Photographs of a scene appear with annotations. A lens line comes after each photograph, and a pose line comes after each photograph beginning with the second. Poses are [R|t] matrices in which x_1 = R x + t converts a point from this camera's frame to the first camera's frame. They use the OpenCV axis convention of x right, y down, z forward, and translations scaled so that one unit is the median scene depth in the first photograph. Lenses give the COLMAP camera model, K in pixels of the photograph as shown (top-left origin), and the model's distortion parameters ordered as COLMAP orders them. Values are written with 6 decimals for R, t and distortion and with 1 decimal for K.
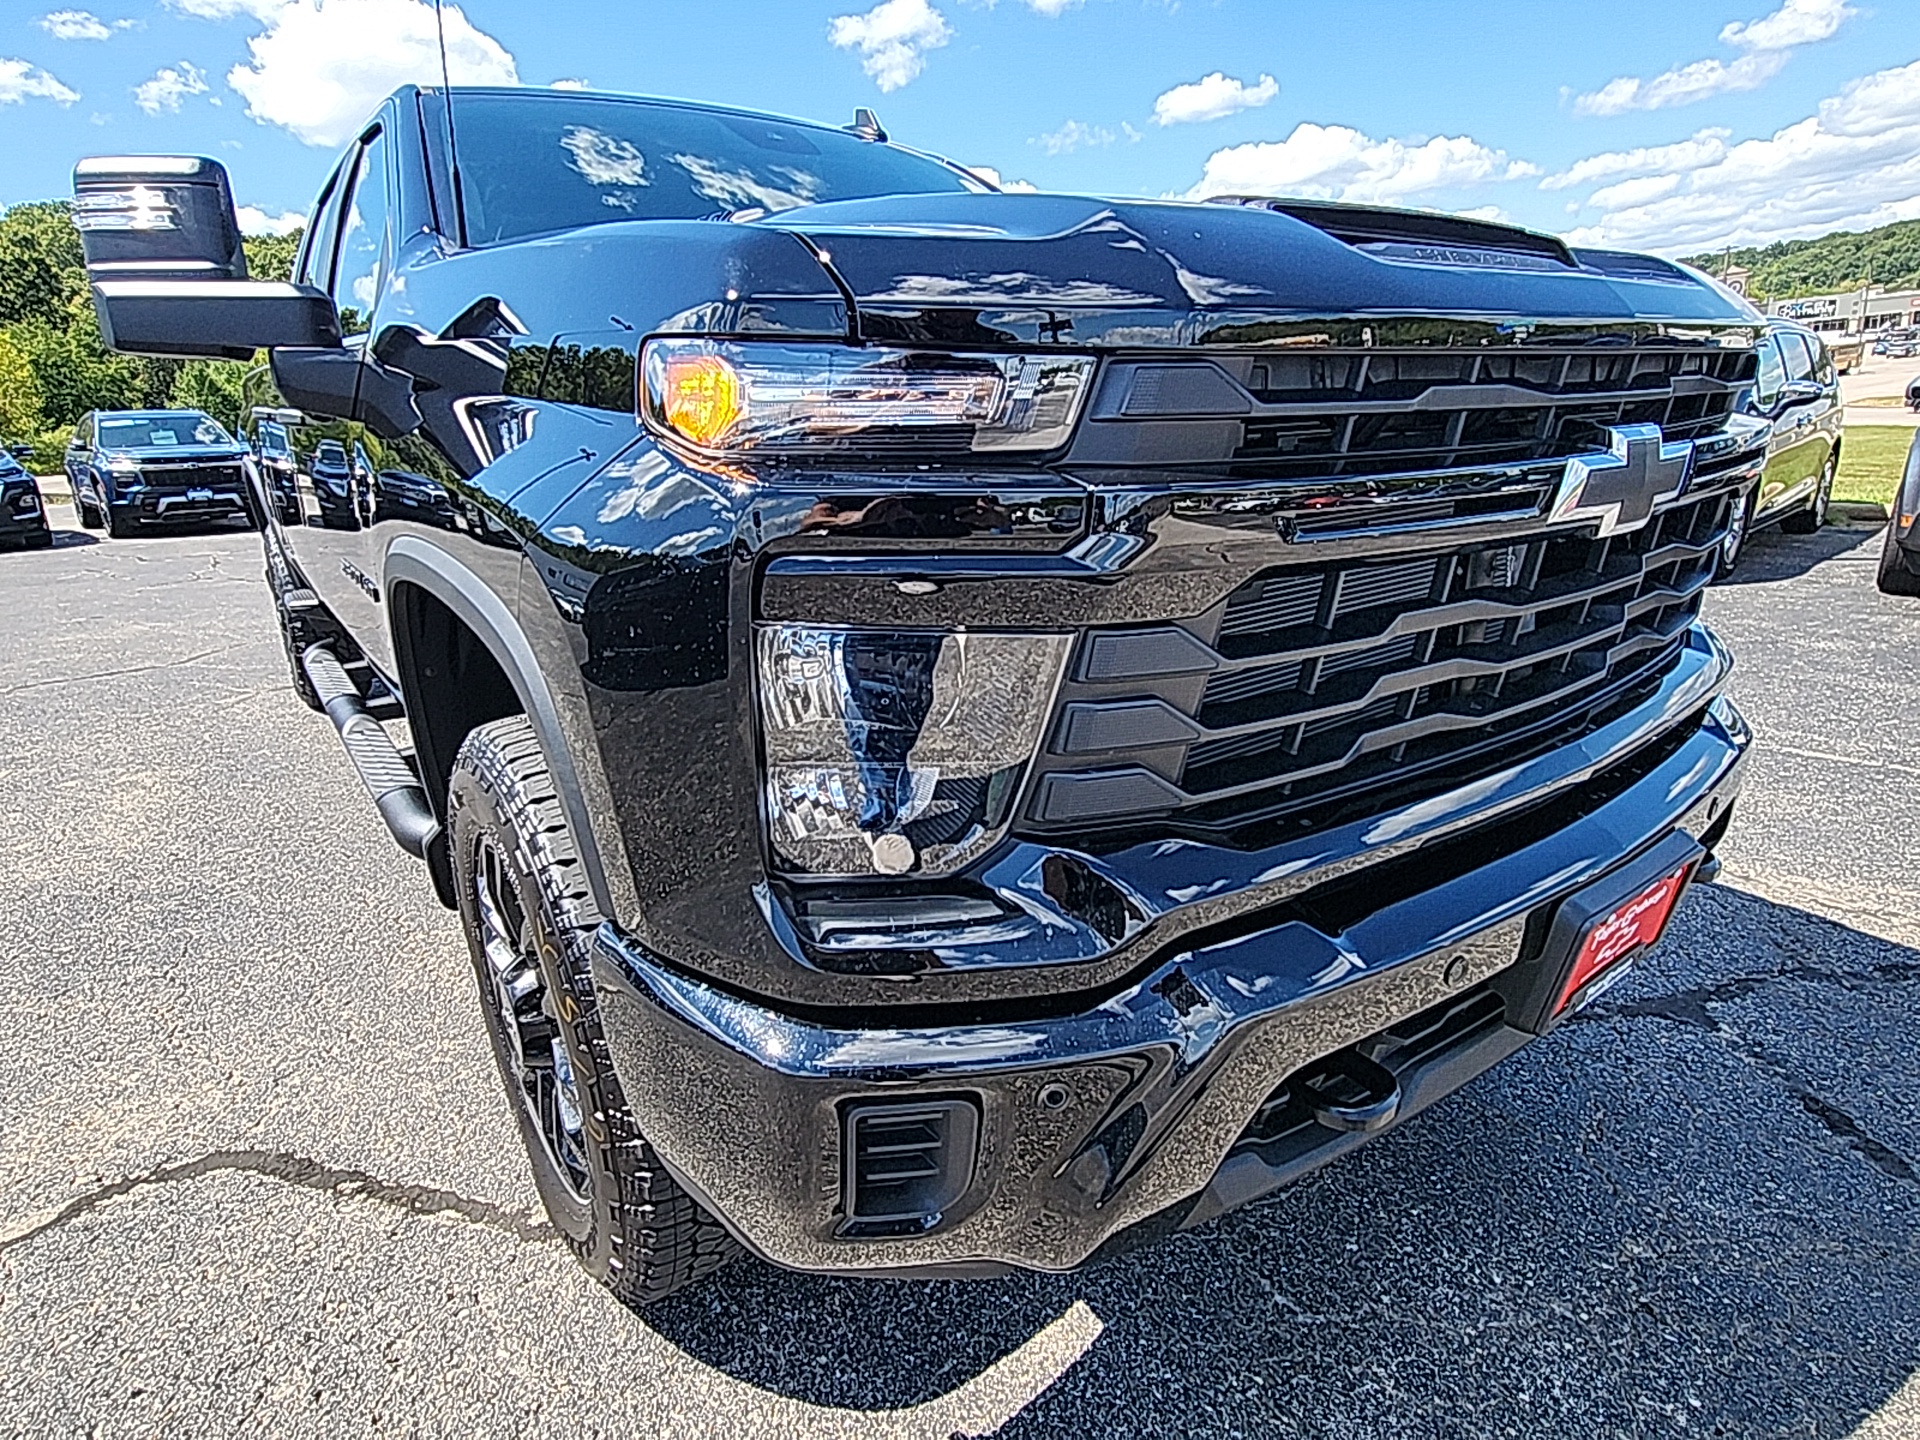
lens RADIAL K [[1028.2, 0, 977.3], [0, 1028.2, 703.3], [0, 0, 1]] dist [0.003683, 0.001316]
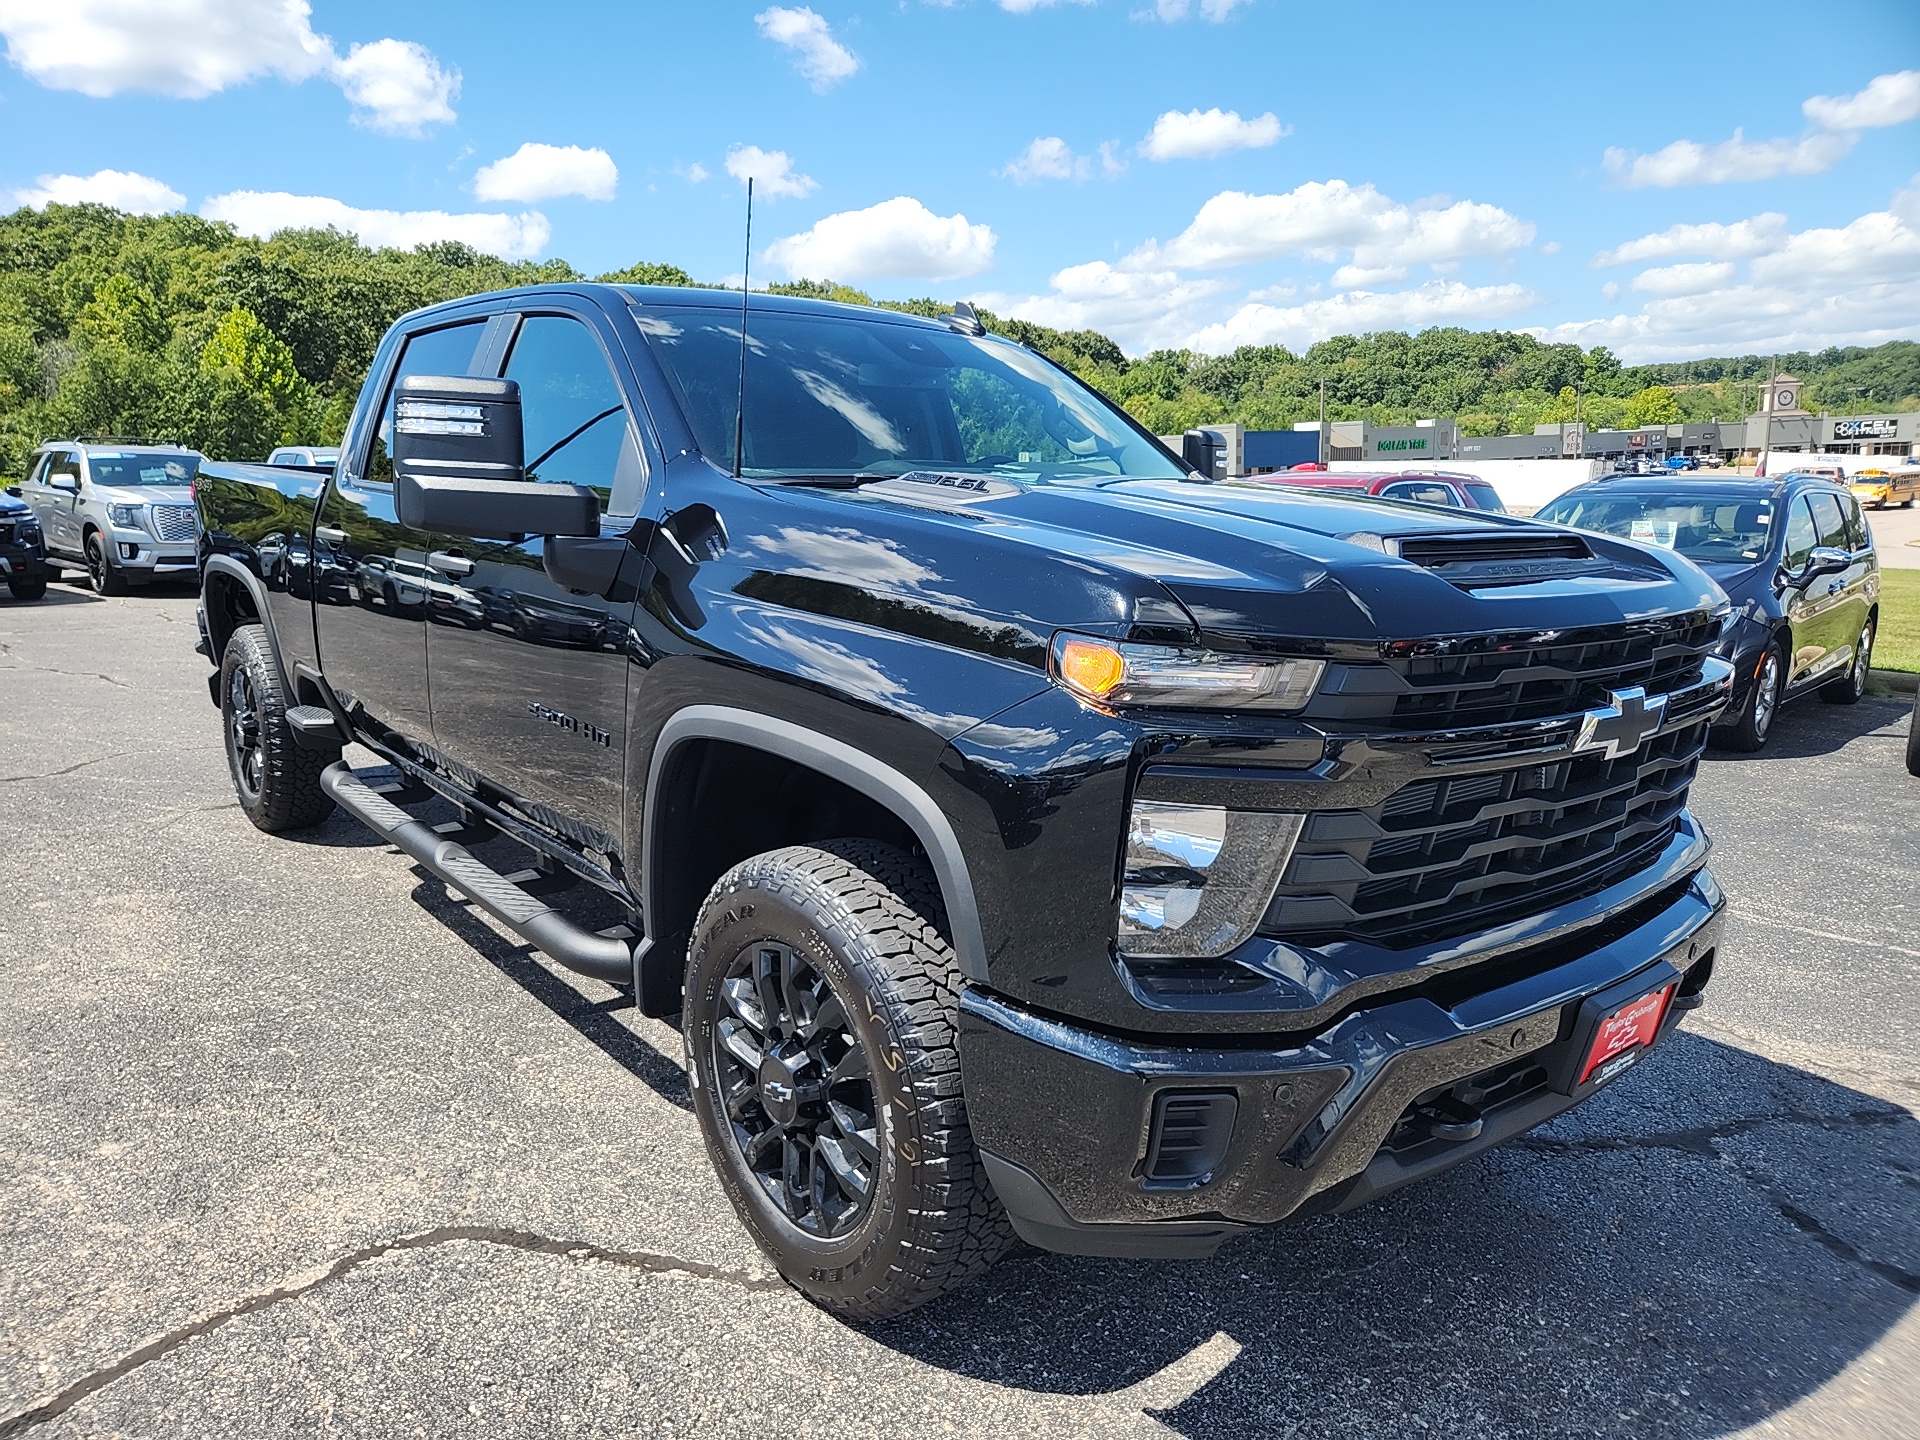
lens RADIAL K [[1303.8, 0, 966.1], [0, 1303.8, 729.3], [0, 0, 1]] dist [0.082266, -0.075776]
pose [[0.996279, 0.044843, 0.073596, -0.367264], [-0.037615, 0.994592, -0.096813, 0.014748], [-0.077539, 0.093685, 0.992578, -0.662119]]
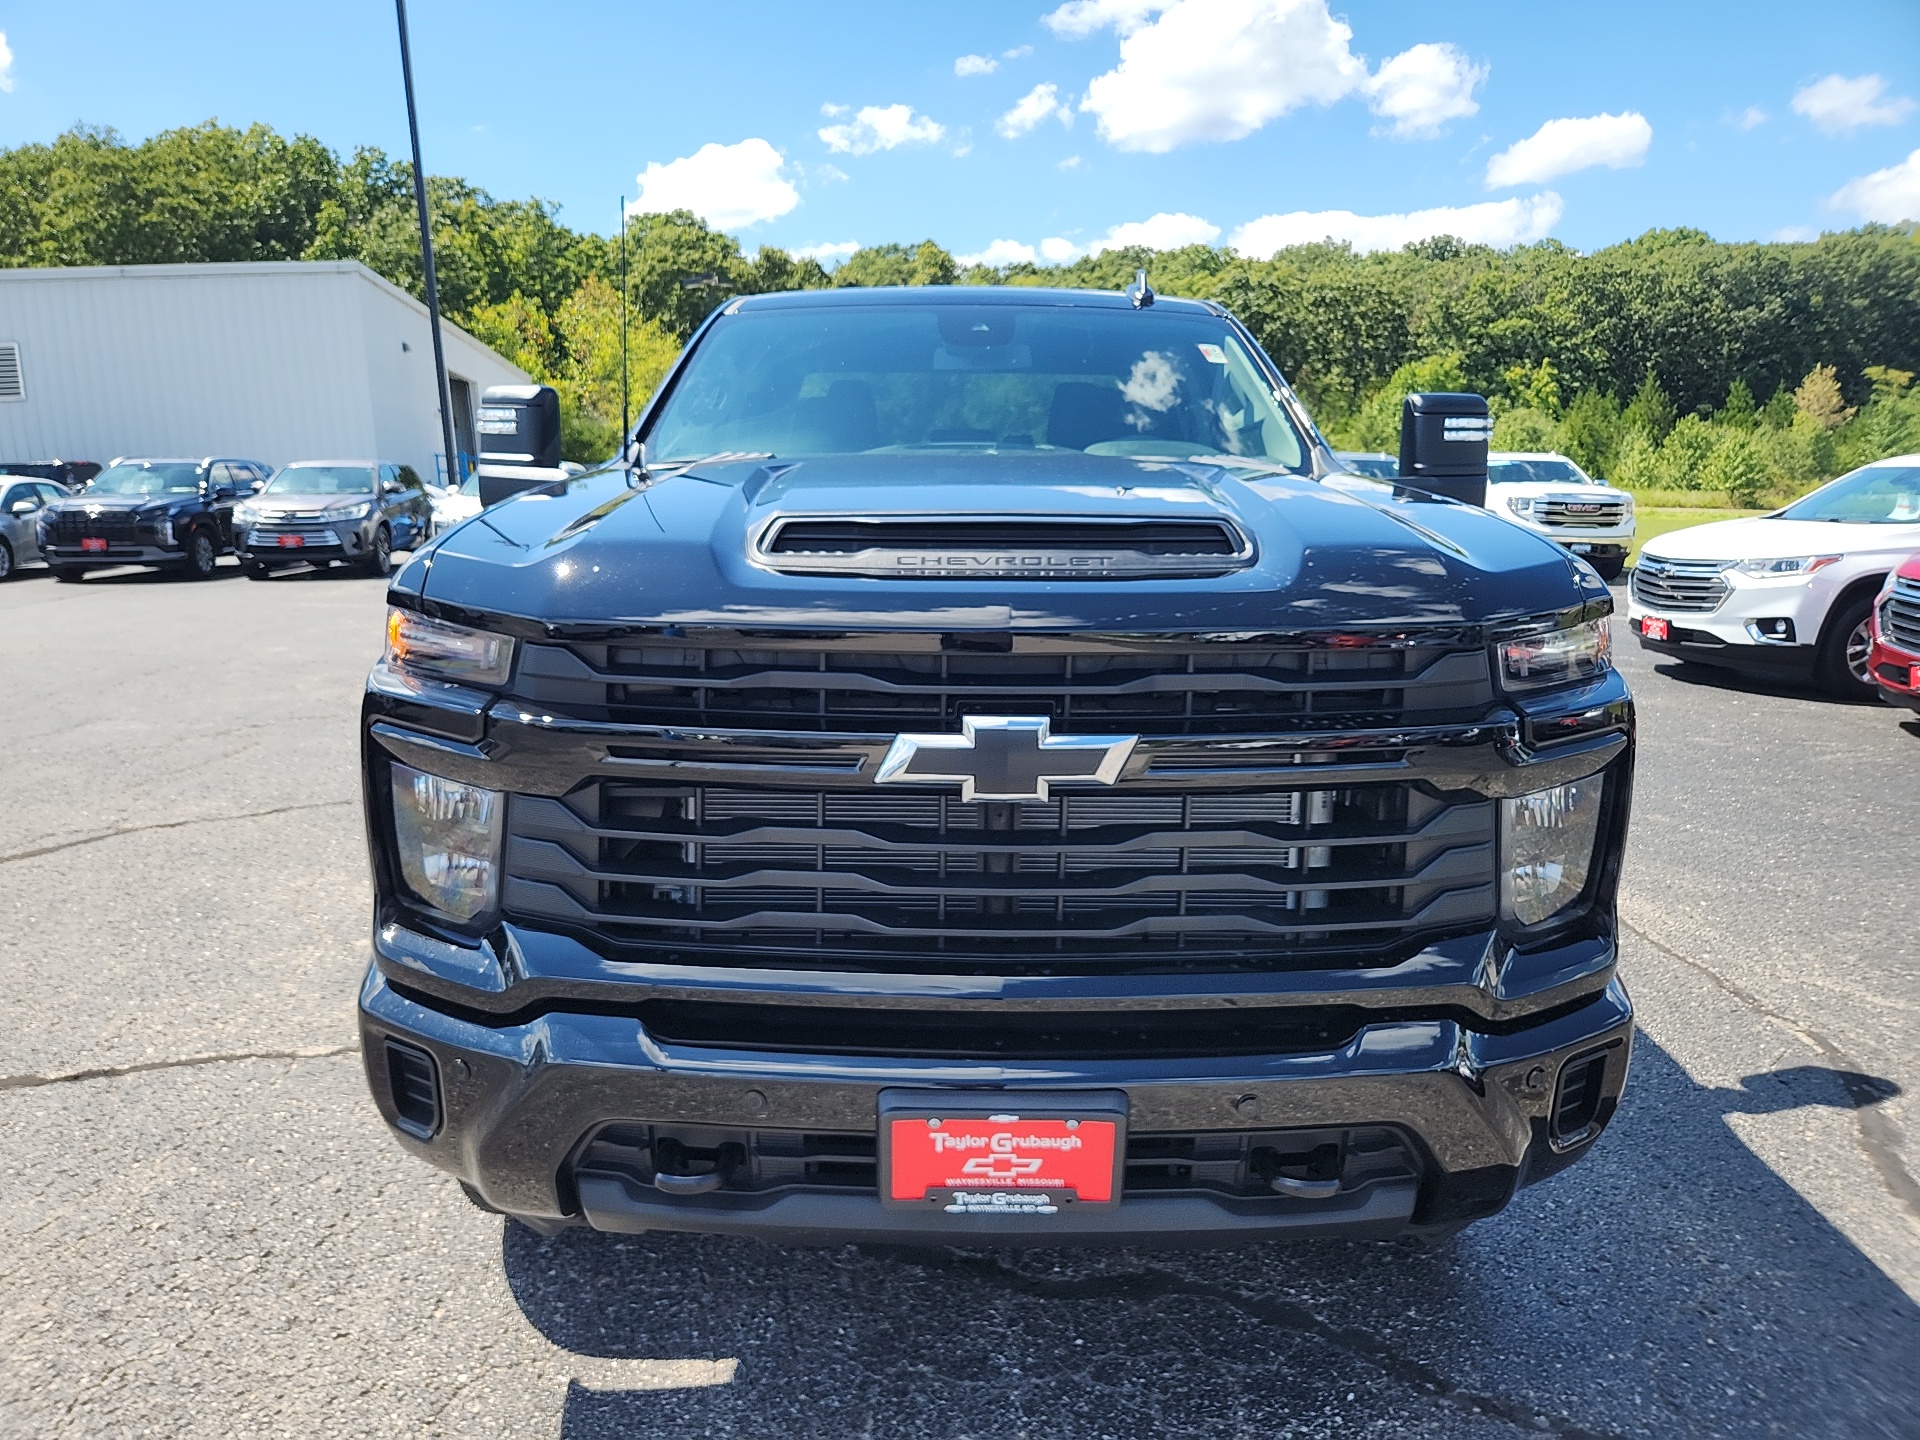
lens RADIAL K [[1303.8, 0, 966.1], [0, 1303.8, 729.3], [0, 0, 1]] dist [0.082266, -0.075776]
pose [[0.800868, 0.160315, -0.576983, 1.095679], [-0.200322, 0.979713, -0.005838, -0.176685], [0.564342, 0.120258, 0.816735, -0.181448]]
